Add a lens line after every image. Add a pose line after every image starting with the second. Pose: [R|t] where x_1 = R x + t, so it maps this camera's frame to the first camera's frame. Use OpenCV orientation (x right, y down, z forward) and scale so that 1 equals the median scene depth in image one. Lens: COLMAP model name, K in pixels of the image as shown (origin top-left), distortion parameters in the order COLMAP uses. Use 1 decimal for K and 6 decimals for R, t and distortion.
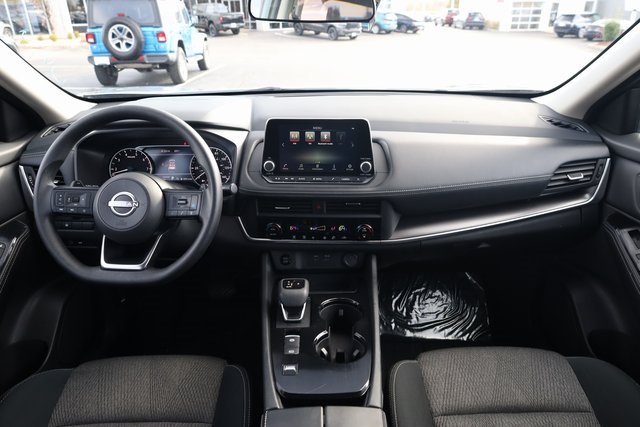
lens RADIAL K [[442.4, 0, 322.3], [0, 442.4, 216.8], [0, 0, 1]] dist [0.007318, -0.001307]
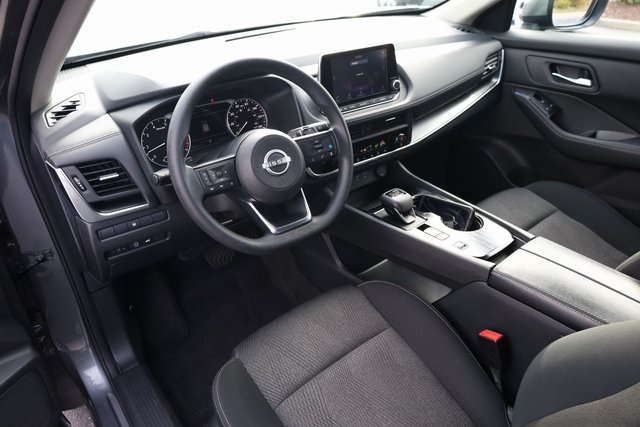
lens RADIAL K [[442.4, 0, 322.3], [0, 442.4, 213.8], [0, 0, 1]] dist [0.007318, -0.001307]
pose [[0.790460, -0.331927, 0.514779, -0.743254], [0.266832, 0.943105, 0.198380, -0.072171], [-0.551338, -0.019452, 0.834055, 0.123708]]
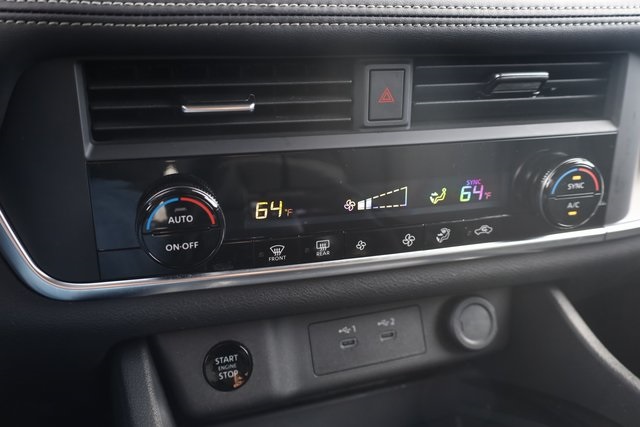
lens RADIAL K [[620.1, 0, 319.5], [0, 620.1, 212.6], [0, 0, 1]] dist [0.000697, 0.000000]
pose [[0.939410, -0.094268, 0.329580, -0.143935], [0.120369, 0.990935, -0.059660, 0.047897], [-0.320969, 0.095717, 0.942241, 0.725831]]
